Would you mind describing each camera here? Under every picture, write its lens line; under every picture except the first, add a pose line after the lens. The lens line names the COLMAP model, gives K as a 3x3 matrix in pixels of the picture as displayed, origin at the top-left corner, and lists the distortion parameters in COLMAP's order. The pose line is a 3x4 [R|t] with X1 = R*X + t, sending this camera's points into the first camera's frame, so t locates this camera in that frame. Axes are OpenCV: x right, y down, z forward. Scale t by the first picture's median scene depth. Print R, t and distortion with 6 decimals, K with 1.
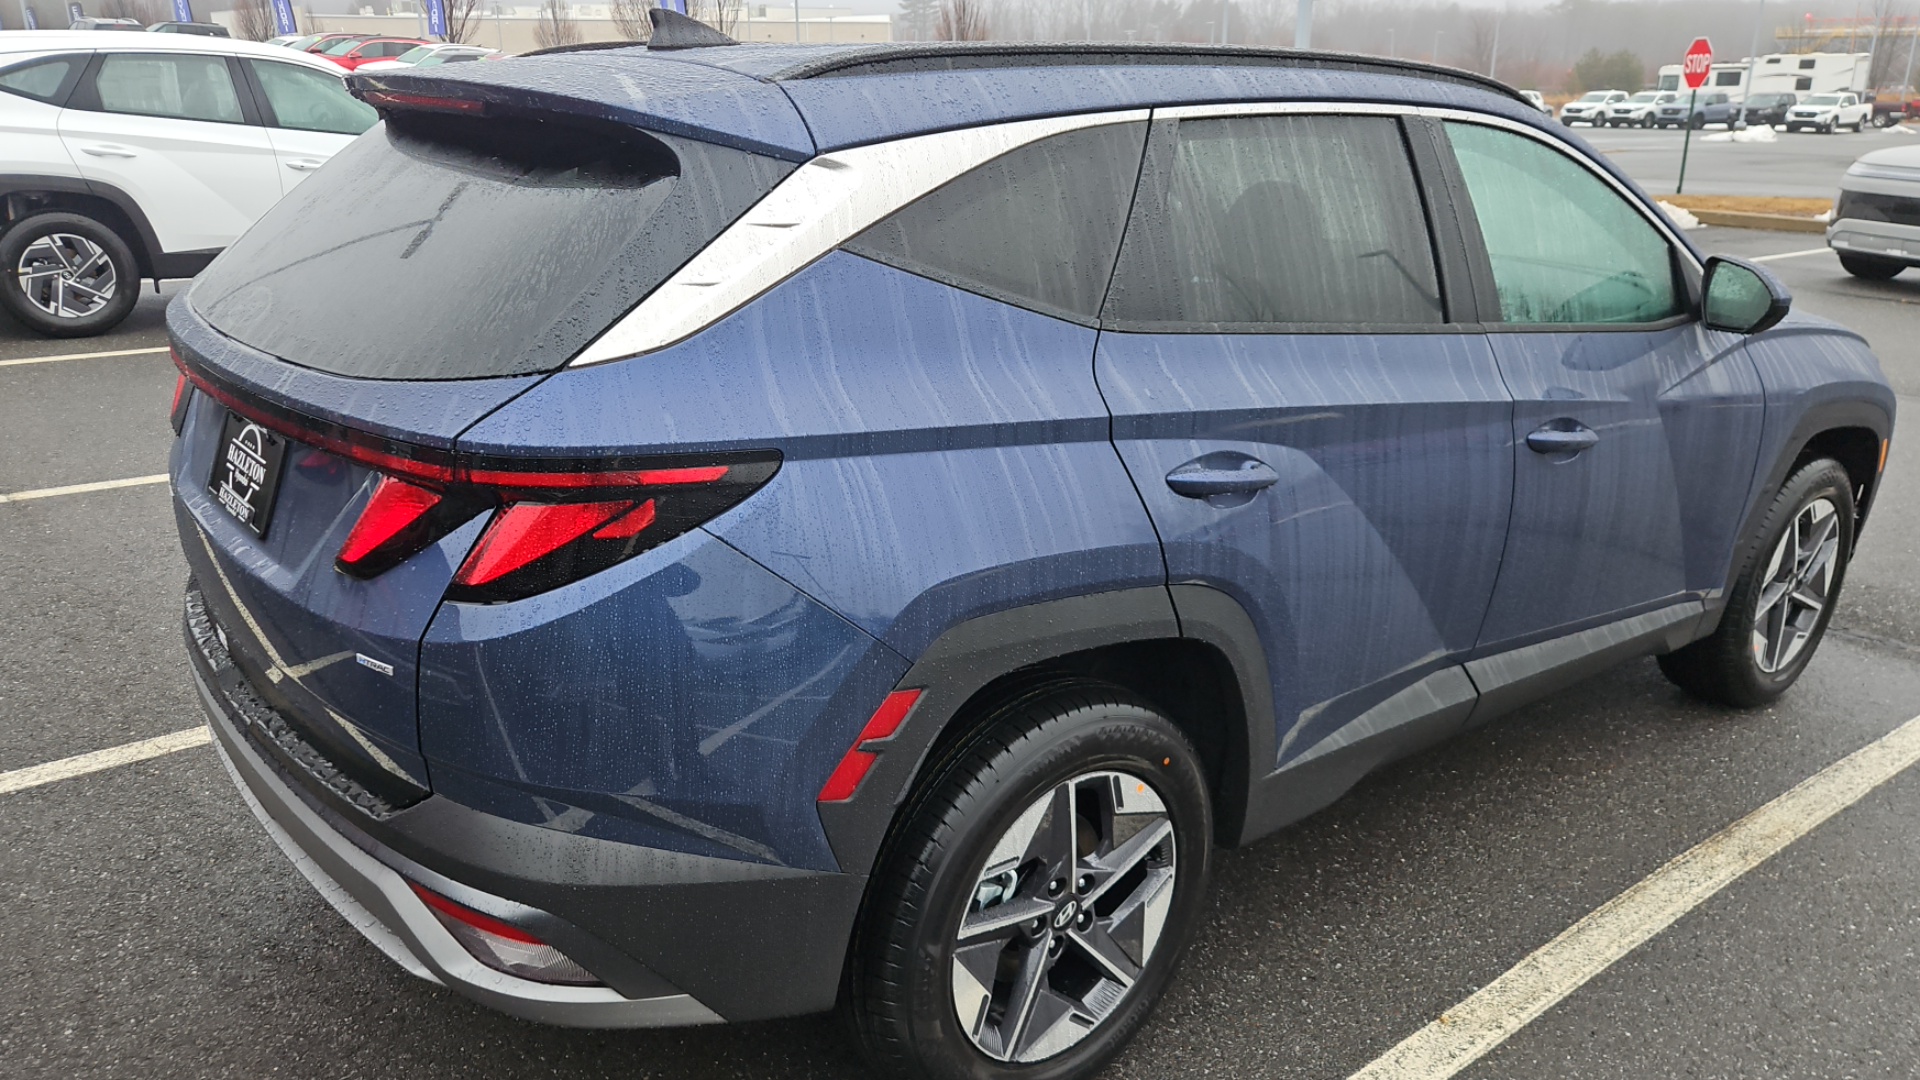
lens RADIAL K [[1394.6, 0, 960.0], [0, 1394.6, 540.0], [0, 0, 1]] dist [0.084635, -0.079017]
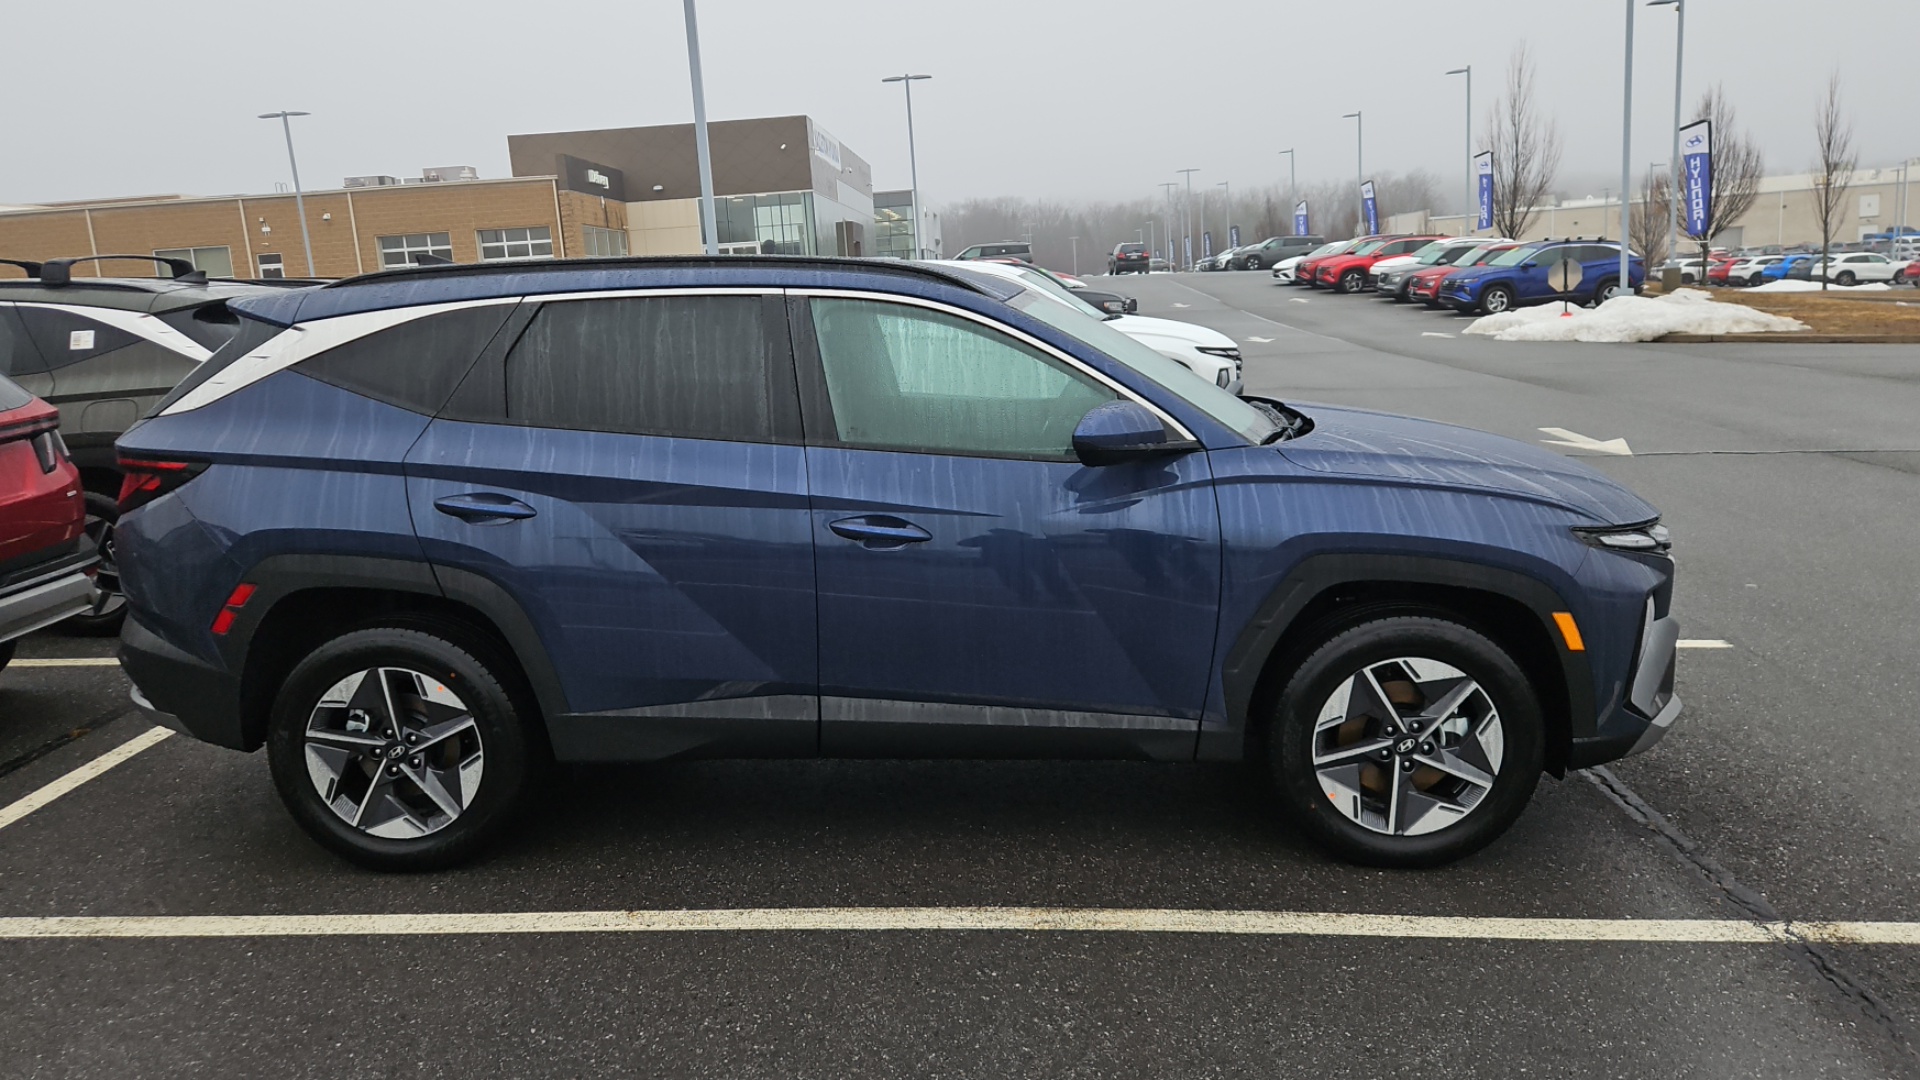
lens RADIAL K [[1394.6, 0, 960.0], [0, 1394.6, 540.0], [0, 0, 1]] dist [0.084635, -0.079017]
pose [[0.747445, 0.080293, -0.659454, 1.738528], [-0.162854, 0.984526, -0.064711, 0.009564], [0.644054, 0.155762, 0.748955, 0.109221]]
